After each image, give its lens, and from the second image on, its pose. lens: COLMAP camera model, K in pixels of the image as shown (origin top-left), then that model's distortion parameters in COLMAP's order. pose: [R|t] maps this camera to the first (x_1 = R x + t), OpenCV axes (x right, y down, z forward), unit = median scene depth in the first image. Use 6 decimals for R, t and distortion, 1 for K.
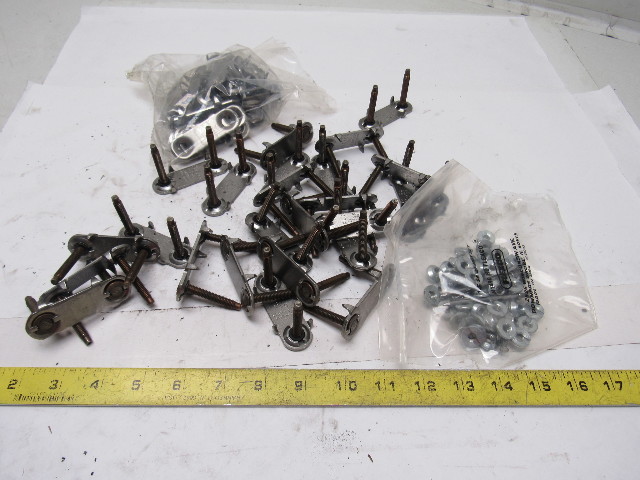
lens RADIAL K [[455.1, 0, 322.1], [0, 455.1, 237.3], [0, 0, 1]] dist [-0.007448, -0.014684]
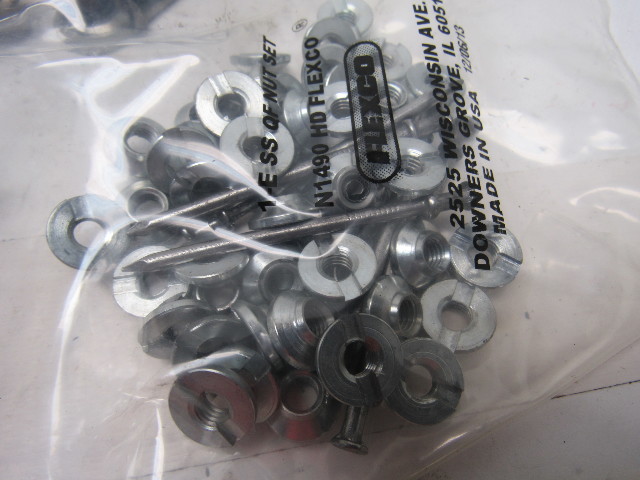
lens RADIAL K [[455.1, 0, 320.3], [0, 455.1, 240.2], [0, 0, 1]] dist [-0.007448, -0.014684]
pose [[0.996223, -0.085347, 0.015956, 0.361204], [0.078885, 0.966478, 0.244330, 0.077887], [-0.036274, -0.242149, 0.969561, 0.732782]]
